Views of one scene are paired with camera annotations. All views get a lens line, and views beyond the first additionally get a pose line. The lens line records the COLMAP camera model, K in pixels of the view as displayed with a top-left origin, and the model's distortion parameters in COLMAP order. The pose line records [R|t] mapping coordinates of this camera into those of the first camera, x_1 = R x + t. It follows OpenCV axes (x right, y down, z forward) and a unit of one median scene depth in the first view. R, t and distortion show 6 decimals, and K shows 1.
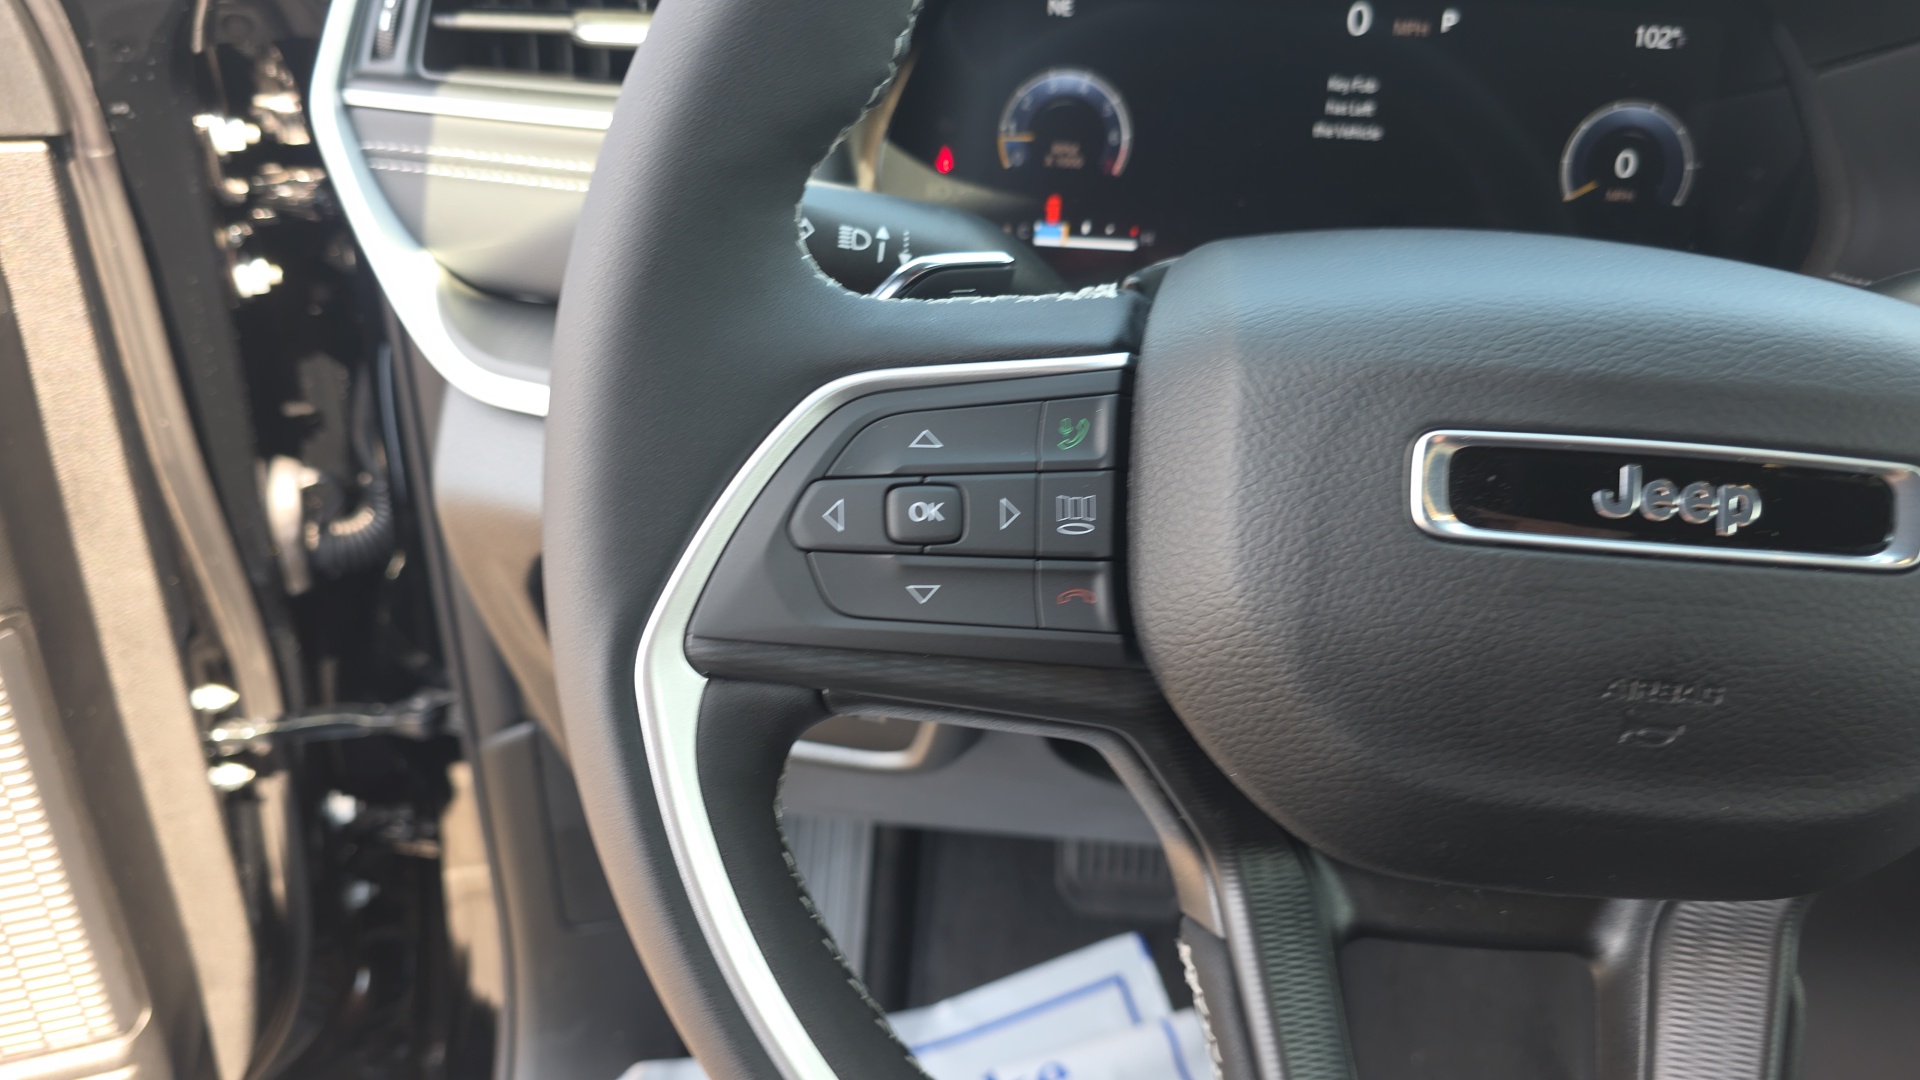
lens RADIAL K [[1389.9, 0, 960.0], [0, 1389.9, 540.0], [0, 0, 1]] dist [0.048338, -0.095157]
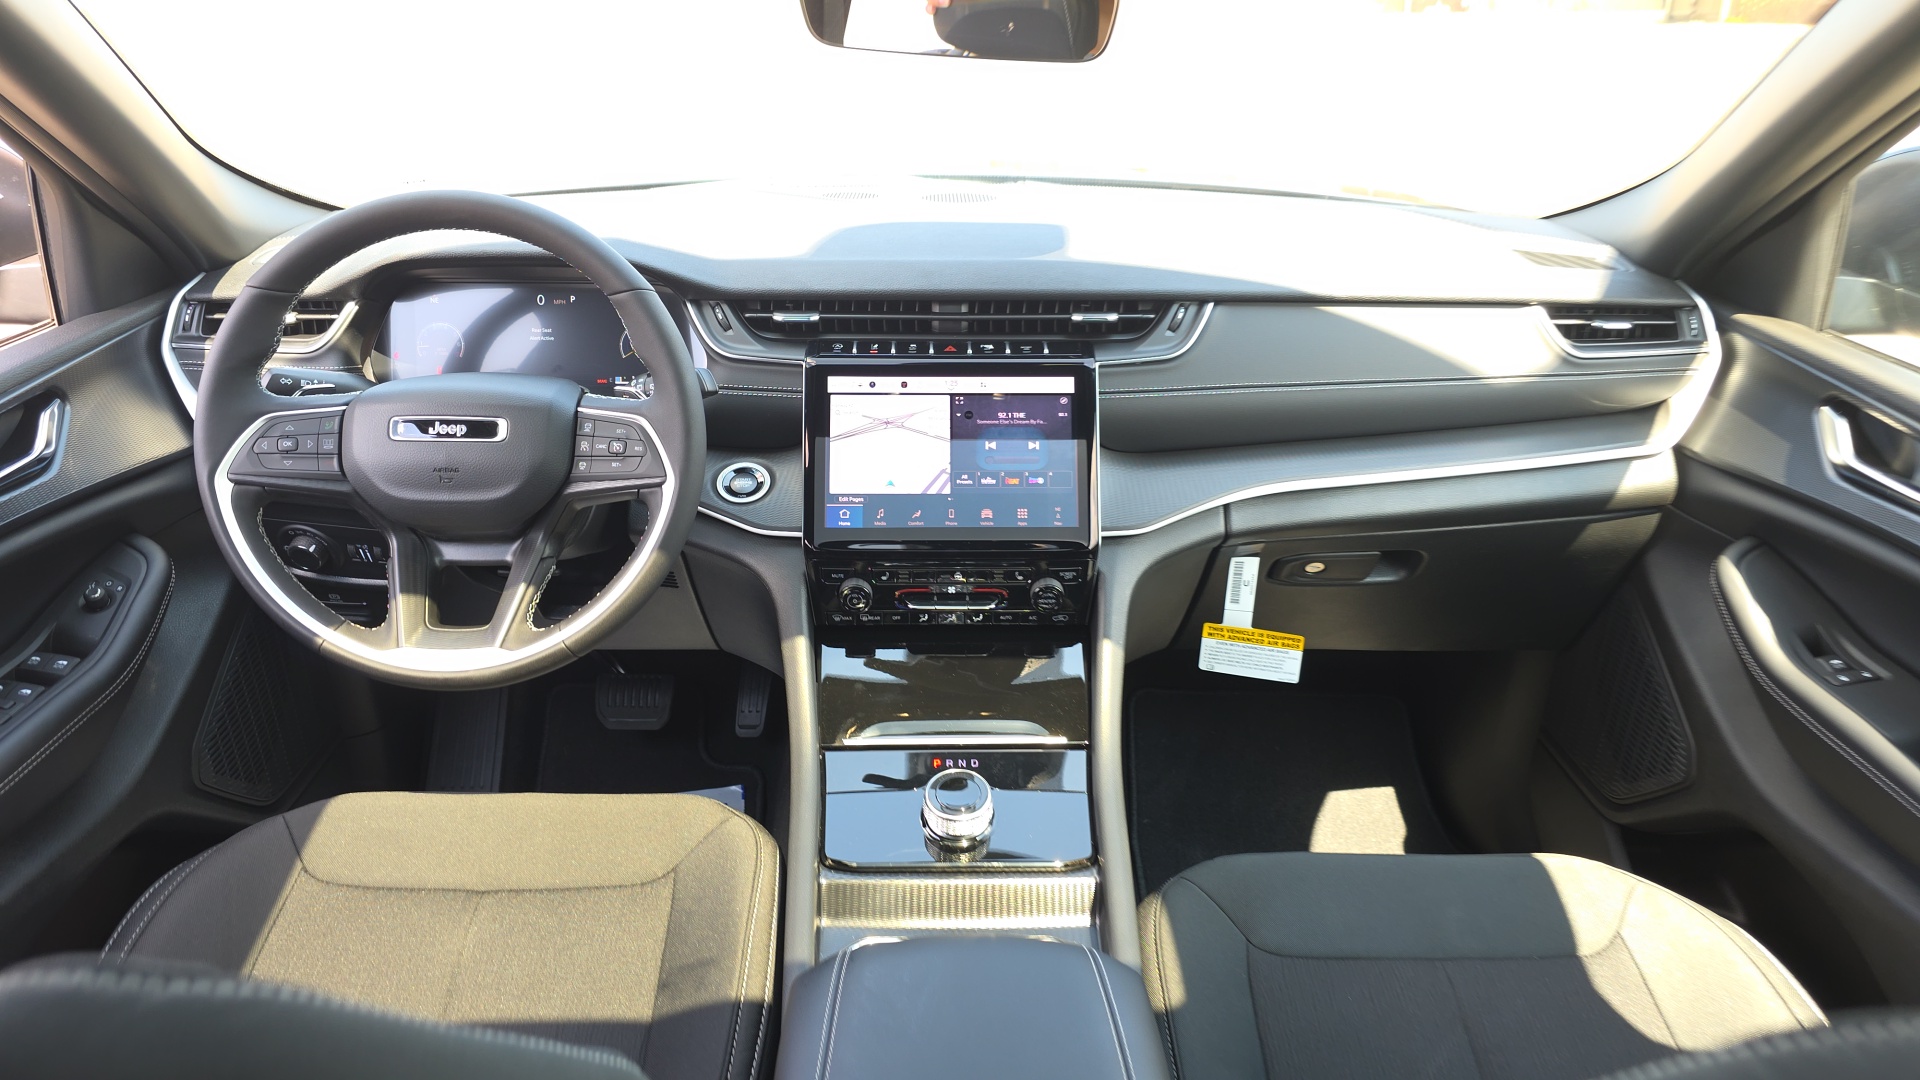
lens RADIAL K [[1319.9, 0, 960.0], [0, 1319.9, 540.0], [0, 0, 1]] dist [0.079516, -0.096371]
pose [[0.997531, -0.060925, 0.034936, 1.007401], [0.064030, 0.993322, -0.095974, 0.430076], [-0.028855, 0.097974, 0.994771, -1.678842]]
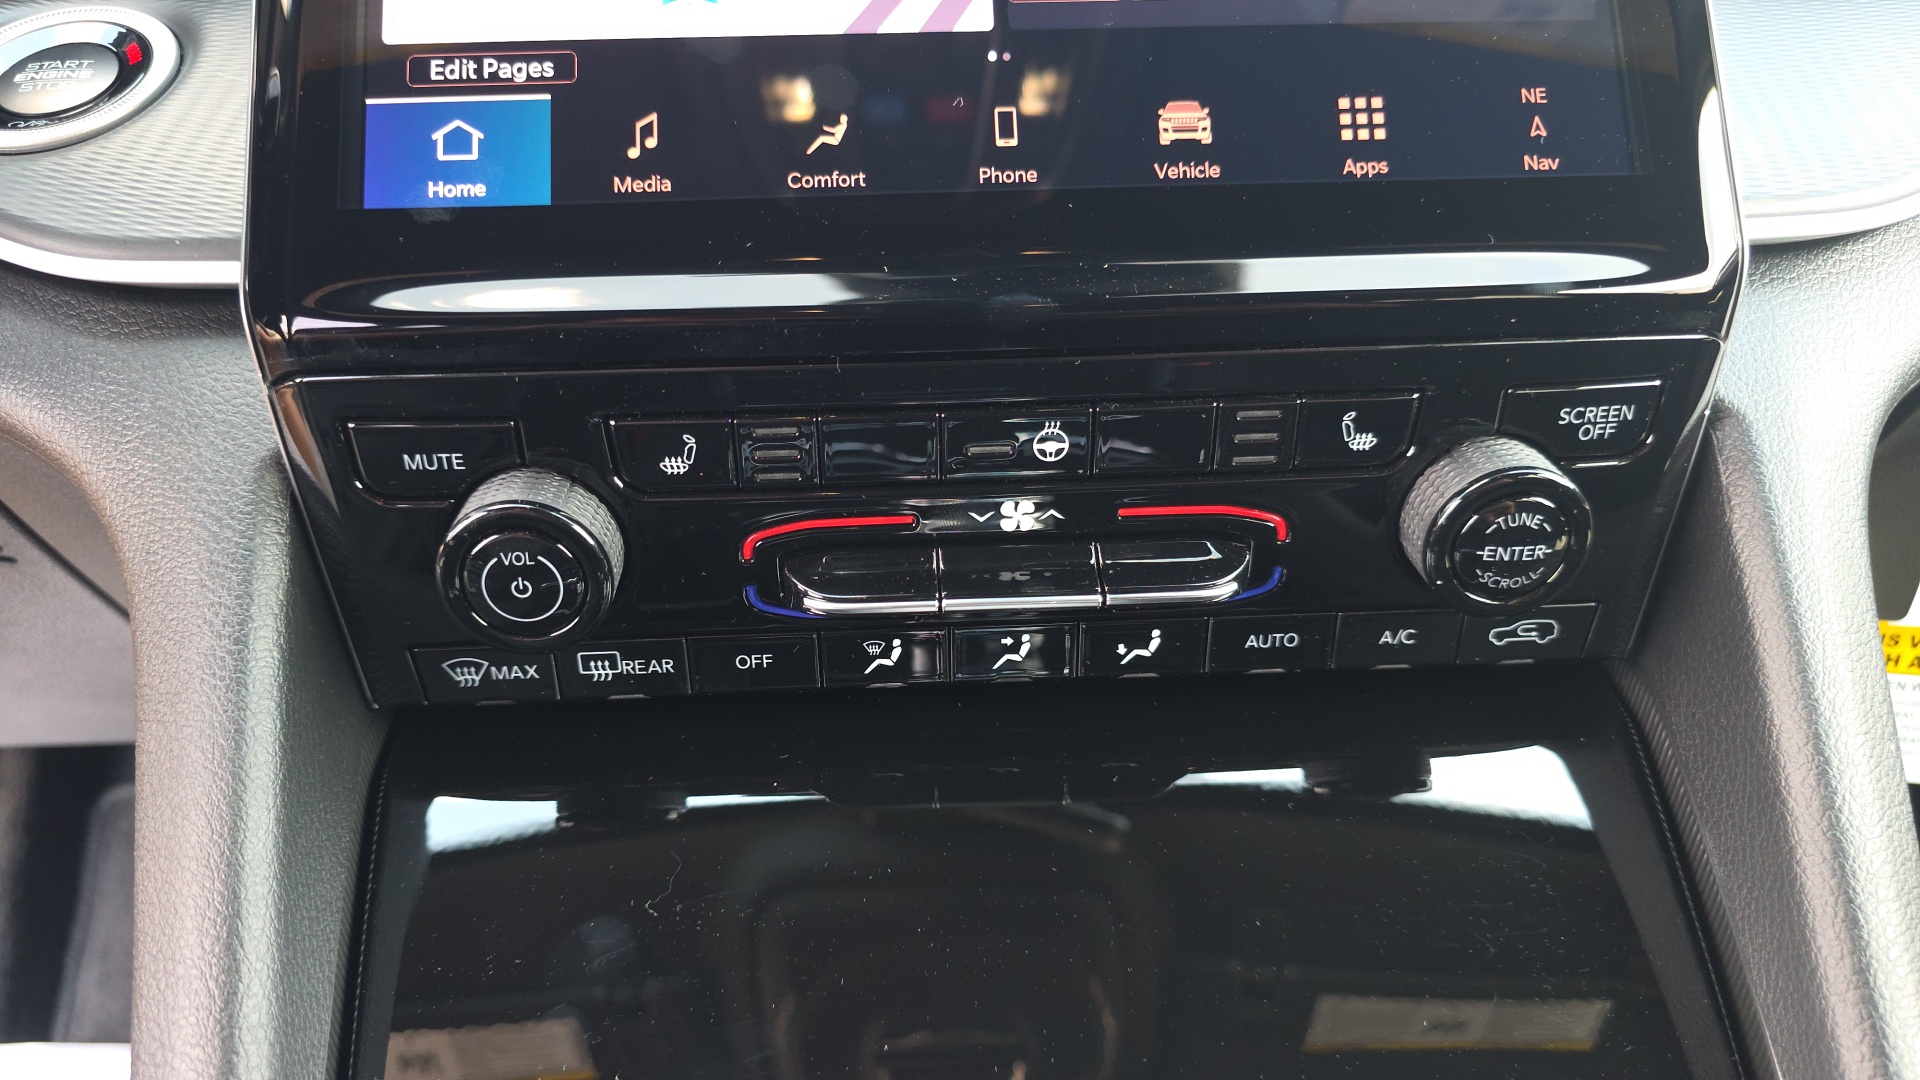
lens RADIAL K [[1443.8, 0, 960.8], [0, 1443.8, 601.3], [0, 0, 1]] dist [-0.002482, -0.120209]
pose [[0.993750, -0.098023, 0.053410, 1.018683], [0.100245, 0.994132, -0.040654, 0.337418], [-0.049111, 0.045754, 0.997745, 0.233405]]
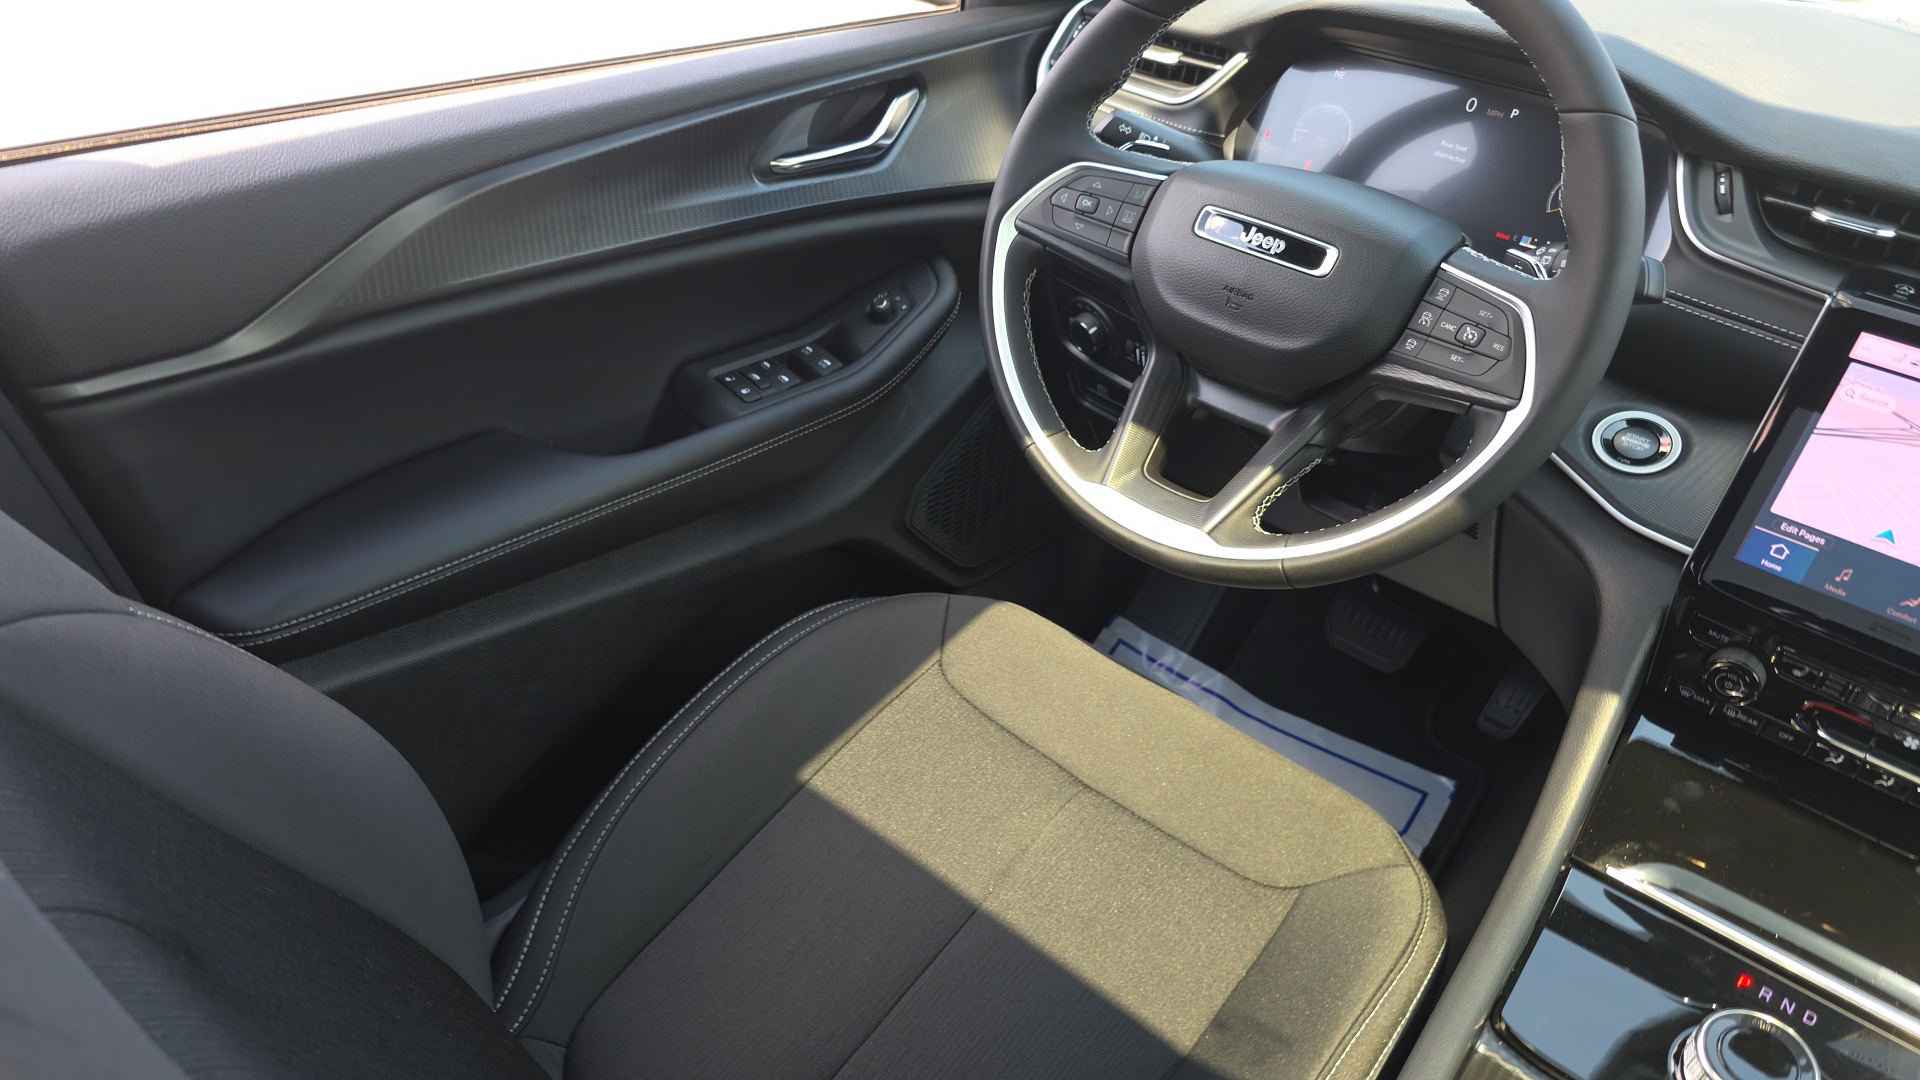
lens RADIAL K [[1334.7, 0, 904.8], [0, 1334.7, 565.3], [0, 0, 1]] dist [0.037528, -0.034773]
pose [[0.773463, 0.361146, -0.520892, 0.917672], [-0.343433, 0.929499, 0.134484, 0.286119], [0.532737, 0.074873, 0.842962, -1.088275]]
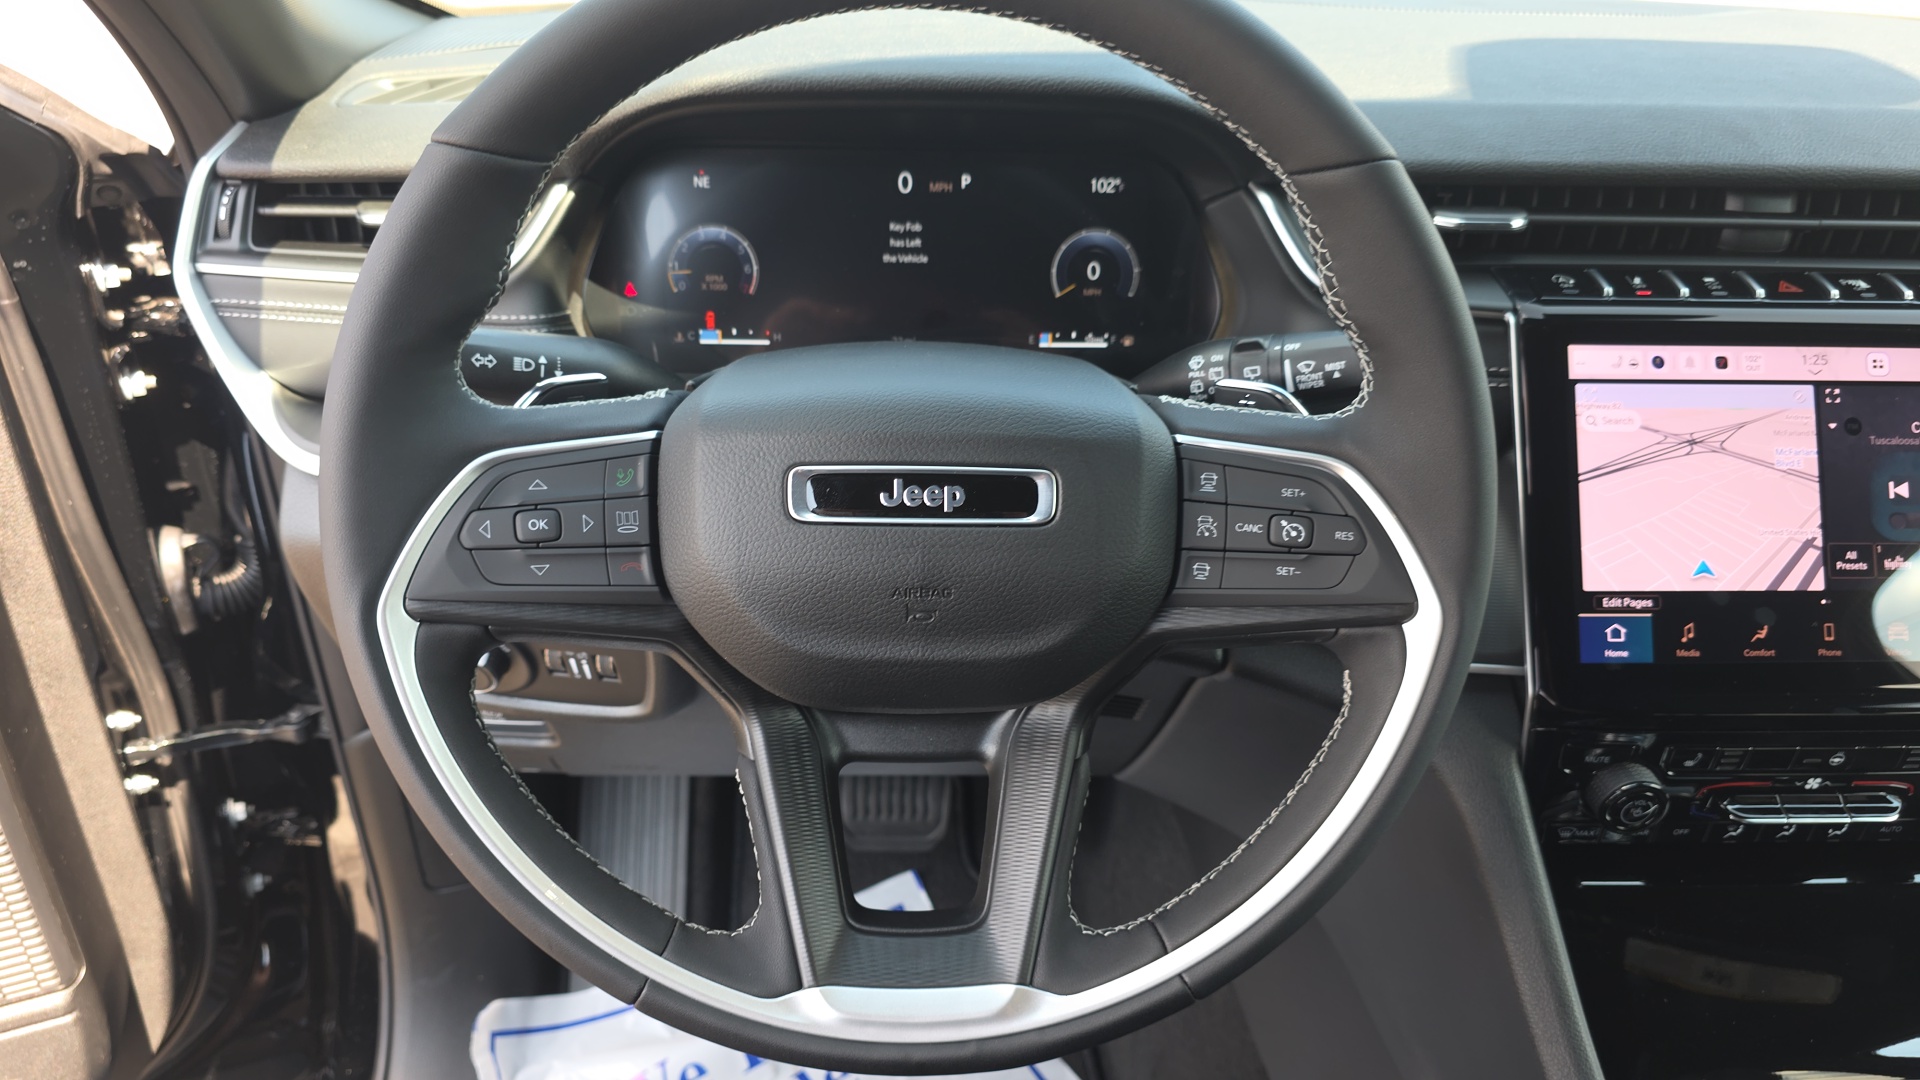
lens RADIAL K [[1372.2, 0, 955.6], [0, 1372.2, 572.1], [0, 0, 1]] dist [0.071945, -0.095113]
pose [[0.995937, -0.063437, 0.063909, 0.216501], [0.063431, 0.997984, 0.002117, 0.039145], [-0.063914, 0.001946, 0.997954, -0.456633]]
